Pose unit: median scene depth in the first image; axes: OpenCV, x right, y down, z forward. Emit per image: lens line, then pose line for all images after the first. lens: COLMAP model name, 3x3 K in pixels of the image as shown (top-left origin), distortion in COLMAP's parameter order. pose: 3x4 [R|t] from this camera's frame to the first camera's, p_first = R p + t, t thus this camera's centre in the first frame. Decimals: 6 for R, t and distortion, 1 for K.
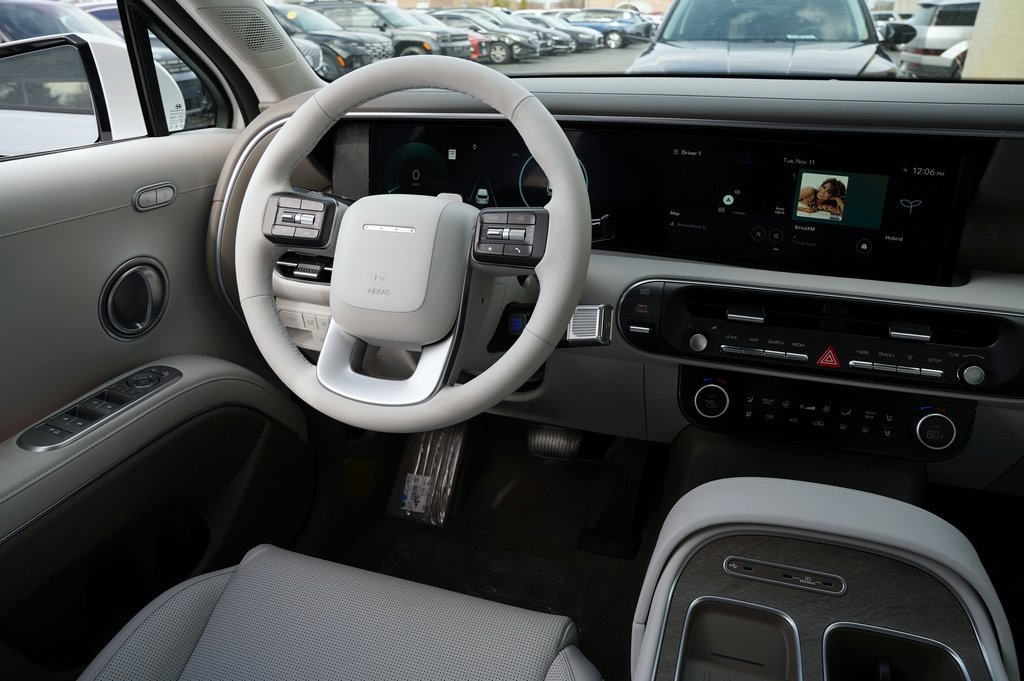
lens RADIAL K [[705.8, 0, 512.0], [0, 705.8, 340.5], [0, 0, 1]] dist [-0.129905, 0.090632]
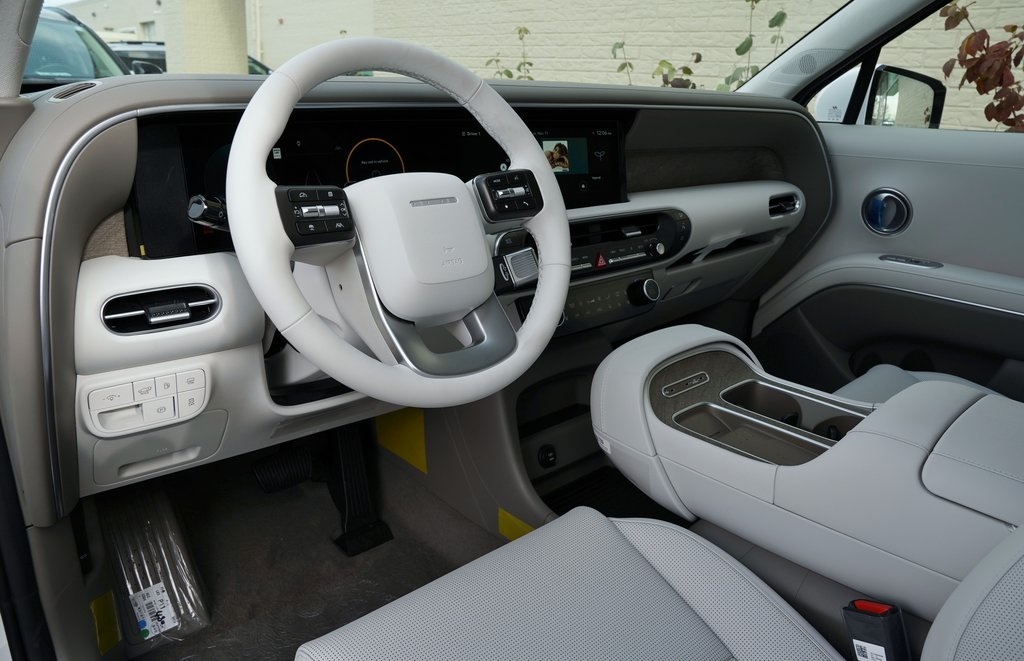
lens RADIAL K [[715.7, 0, 512.0], [0, 715.7, 330.5], [0, 0, 1]] dist [-0.103201, 0.002913]
pose [[0.492238, -0.255644, 0.832075, -0.906470], [0.320162, 0.942066, 0.100037, -0.046422], [-0.809443, 0.217157, 0.545568, 0.349430]]
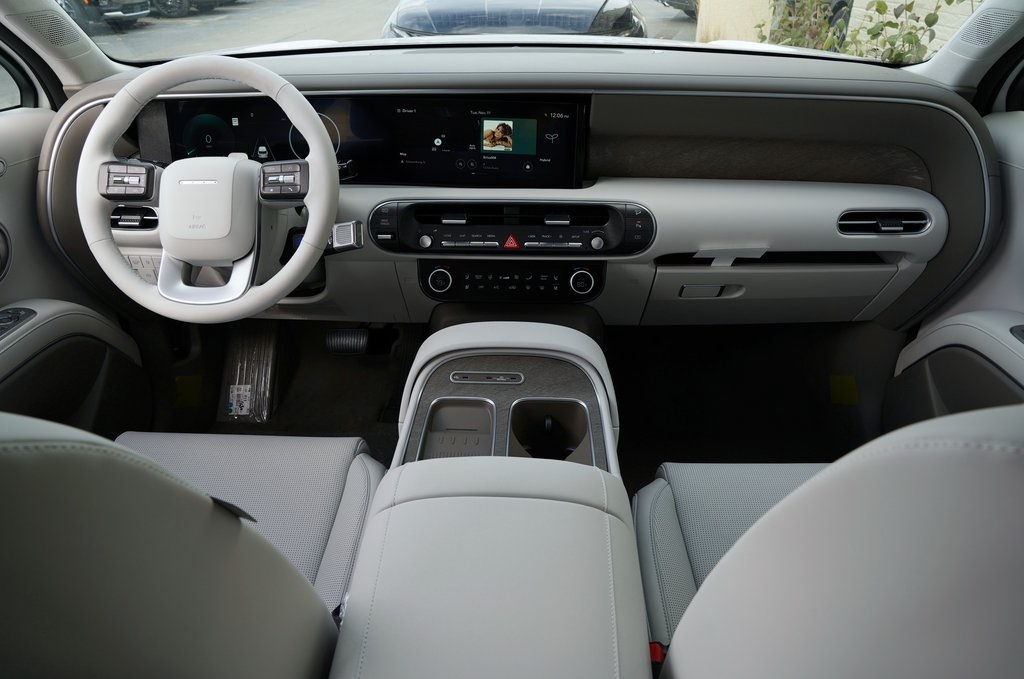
lens RADIAL K [[705.8, 0, 512.0], [0, 705.8, 339.5], [0, 0, 1]] dist [-0.129905, 0.090632]
pose [[0.956971, -0.130808, 0.259029, 0.030295], [0.106999, 0.988801, 0.104037, 0.073581], [-0.269737, -0.071845, 0.960250, -0.494155]]
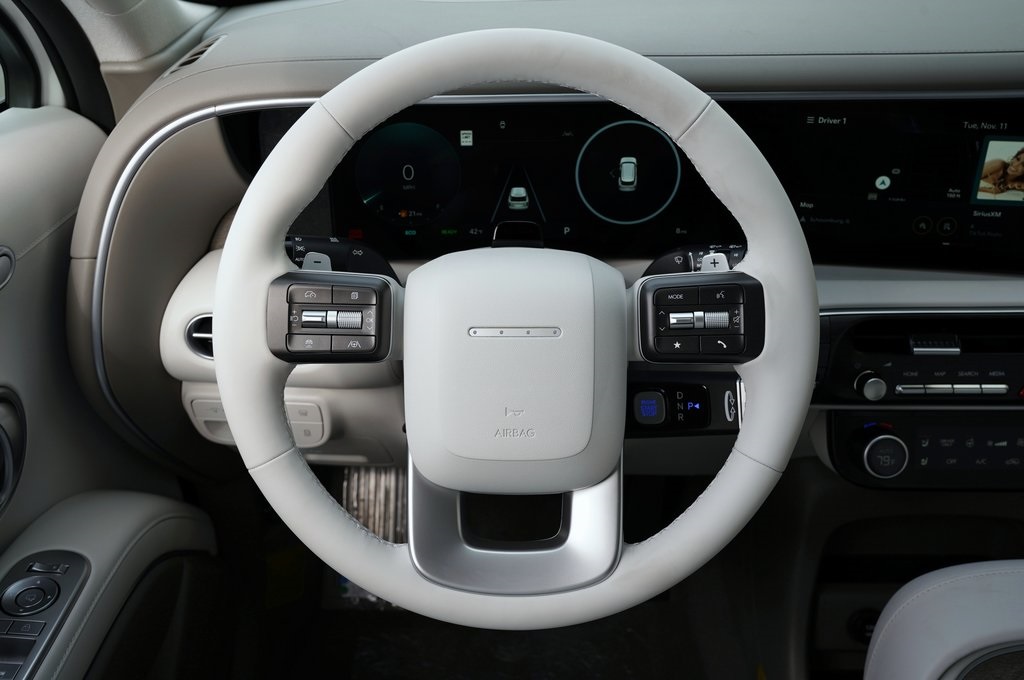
lens RADIAL K [[915.9, 0, 512.1], [0, 915.9, 345.8], [0, 0, 1]] dist [-0.070925, 0.148714]
pose [[0.951851, -0.162056, 0.260224, -0.351540], [0.121548, 0.978785, 0.164944, -0.252622], [-0.281434, -0.125373, 0.951355, 0.192867]]
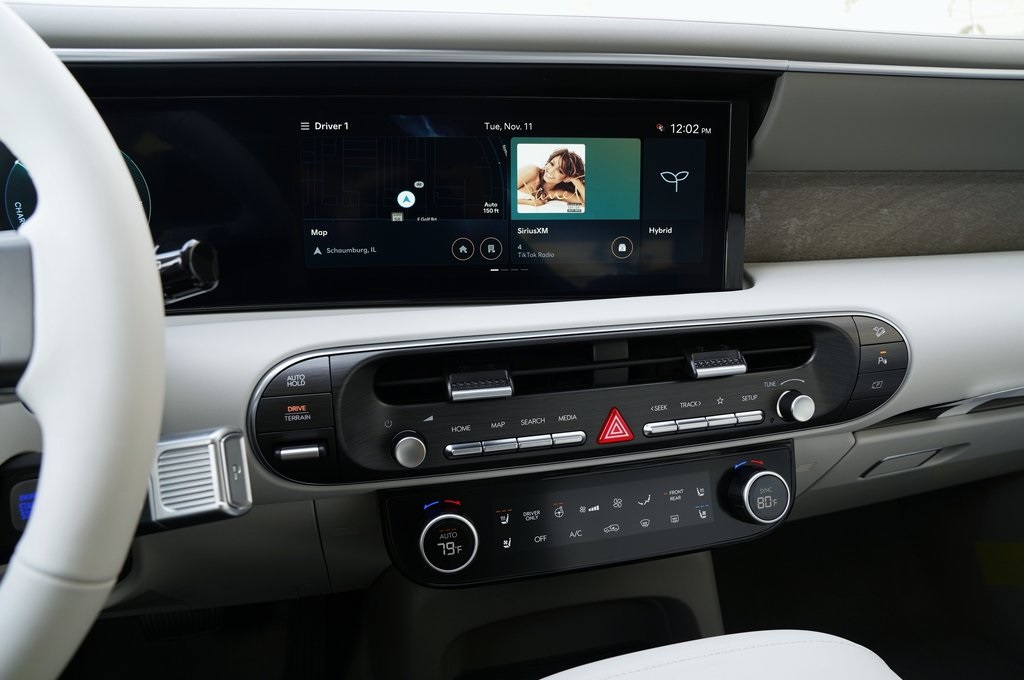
lens RADIAL K [[705.8, 0, 512.0], [0, 705.8, 340.0], [0, 0, 1]] dist [-0.129905, 0.090632]
pose [[0.845782, -0.163294, 0.507925, 0.066923], [0.195516, 0.980647, -0.010297, -0.063433], [-0.496413, 0.108016, 0.861340, 0.475146]]
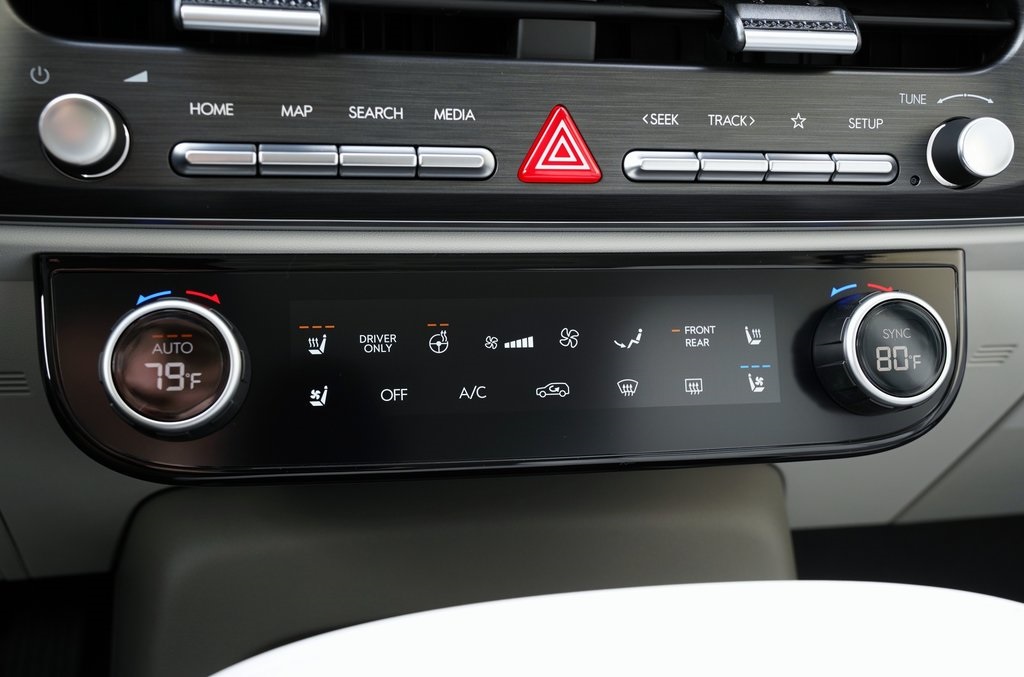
lens RADIAL K [[1097.0, 0, 512.0], [0, 1097.0, 338.5], [0, 0, 1]] dist [0.008389, 0.017586]
pose [[0.864905, -0.113394, 0.488960, 0.202698], [0.147235, 0.988610, -0.031172, 0.112045], [-0.479856, 0.098953, 0.871749, 0.600497]]
